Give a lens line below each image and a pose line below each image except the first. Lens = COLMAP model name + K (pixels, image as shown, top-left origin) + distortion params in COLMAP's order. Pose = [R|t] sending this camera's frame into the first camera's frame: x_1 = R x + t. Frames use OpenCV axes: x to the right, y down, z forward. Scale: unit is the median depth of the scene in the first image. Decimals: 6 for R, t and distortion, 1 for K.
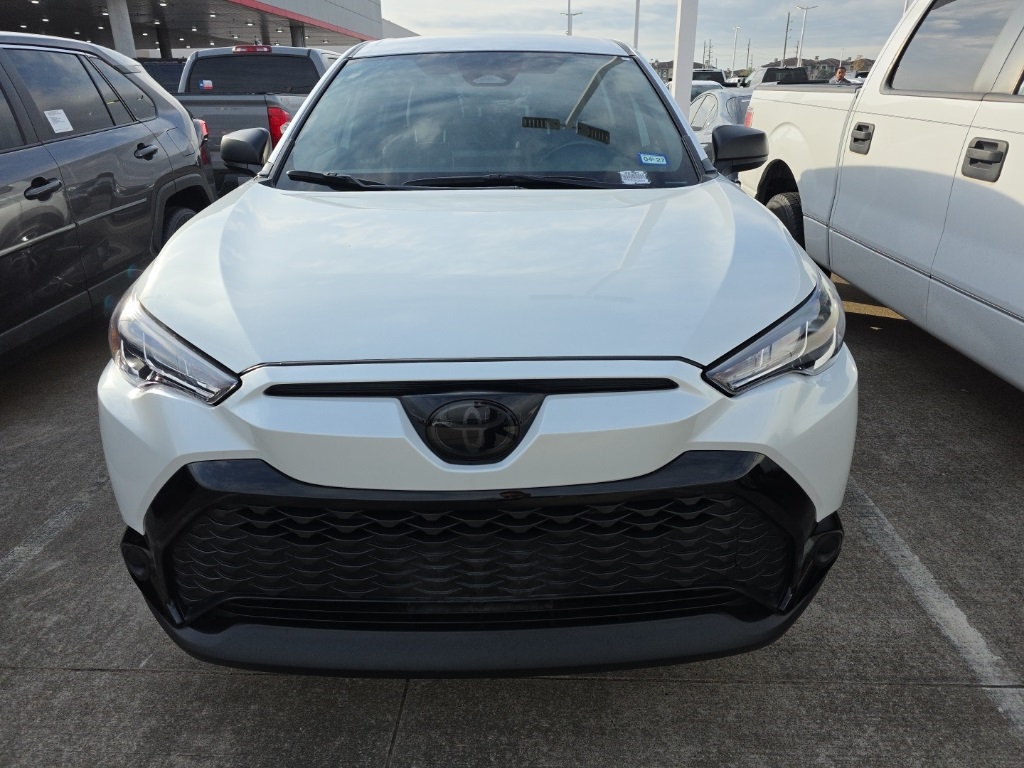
lens RADIAL K [[670.5, 0, 515.4], [0, 670.5, 375.7], [0, 0, 1]] dist [0.025050, -0.012540]
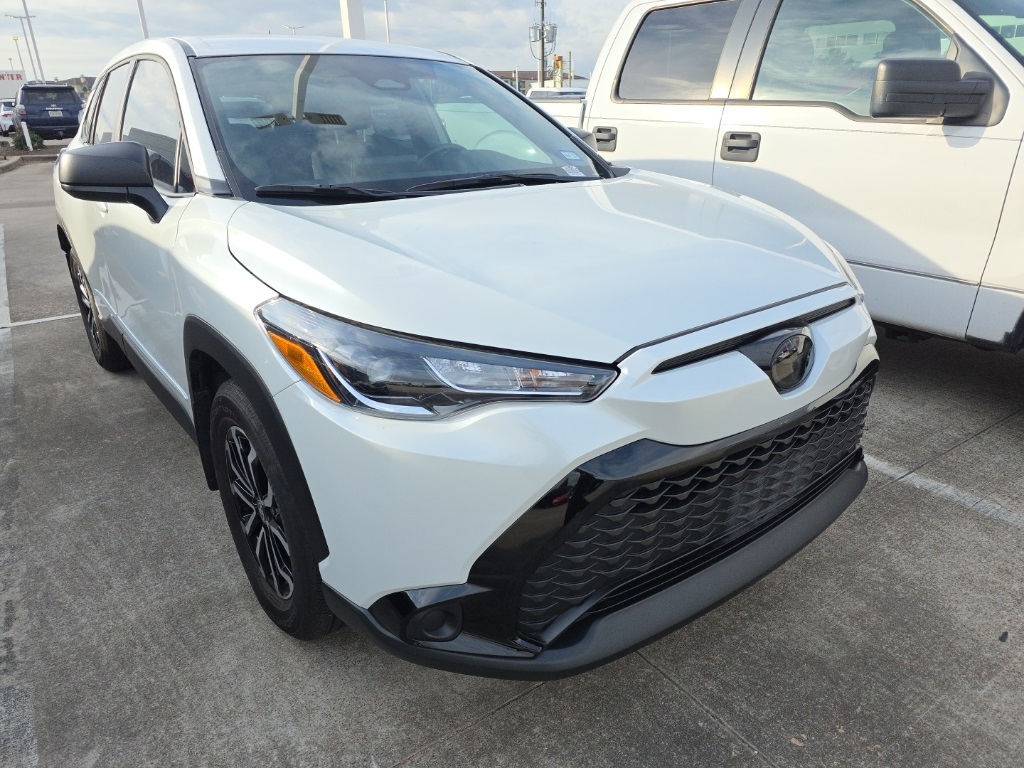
lens RADIAL K [[670.5, 0, 519.5], [0, 670.5, 390.4], [0, 0, 1]] dist [0.025050, -0.012540]
pose [[0.803421, -0.234703, 0.547200, -0.615616], [0.236156, 0.969262, 0.069000, -0.037382], [-0.546575, 0.073789, 0.834153, 0.133806]]
